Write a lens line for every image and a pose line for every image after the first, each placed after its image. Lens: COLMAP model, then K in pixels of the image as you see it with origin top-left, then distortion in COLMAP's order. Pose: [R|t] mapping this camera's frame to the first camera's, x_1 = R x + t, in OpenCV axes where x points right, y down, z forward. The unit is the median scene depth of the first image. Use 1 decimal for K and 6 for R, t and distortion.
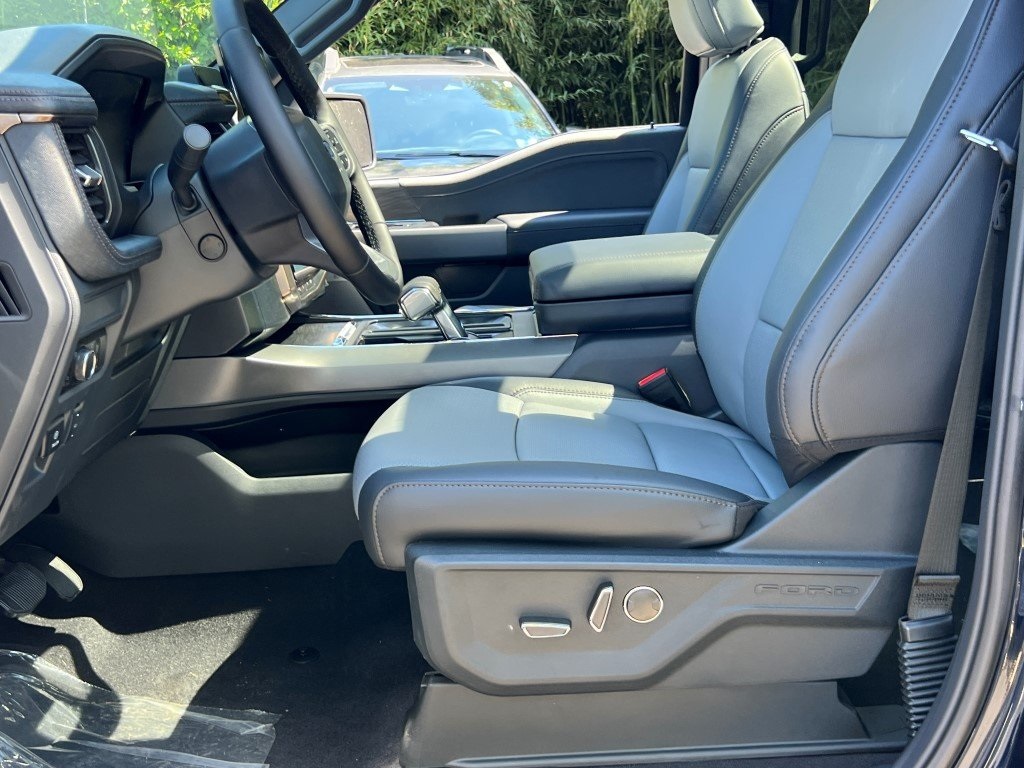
lens RADIAL K [[1133.8, 0, 512.0], [0, 1133.8, 384.0], [0, 0, 1]] dist [0.048783, -0.005903]
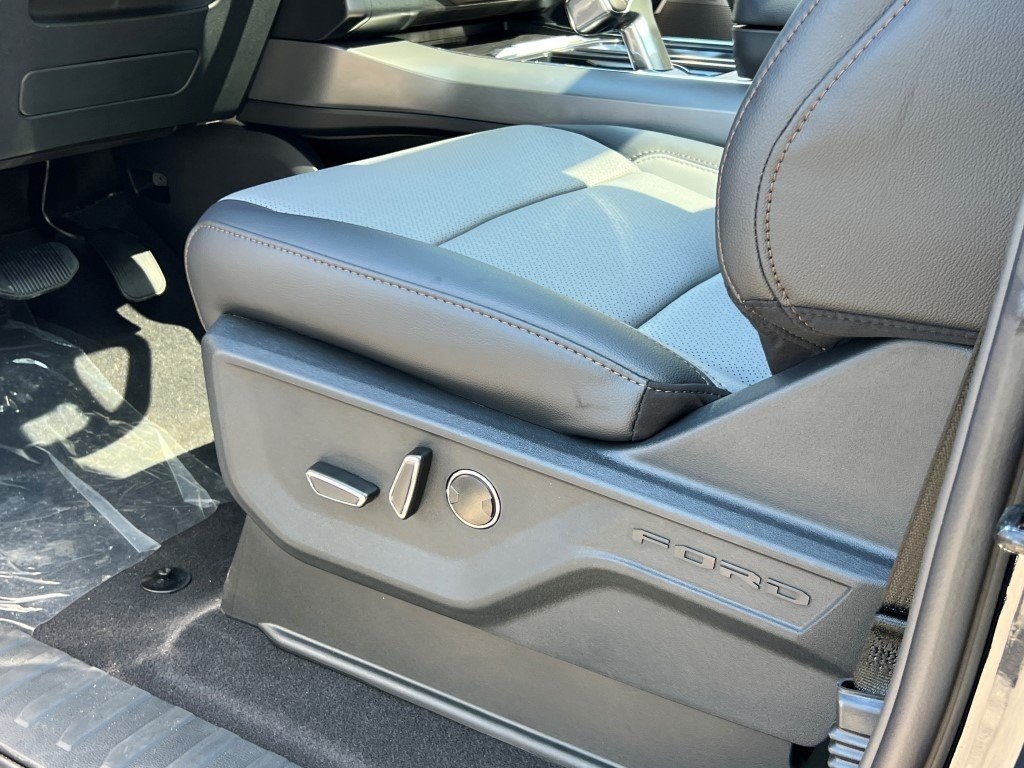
lens RADIAL K [[1192.6, 0, 512.0], [0, 1192.6, 384.0], [0, 0, 1]] dist [0.109756, 0.008517]
pose [[0.843324, 0.259364, -0.470675, 0.410410], [-0.165183, 0.958532, 0.232232, -0.018292], [0.511389, -0.118099, 0.851195, 0.459026]]
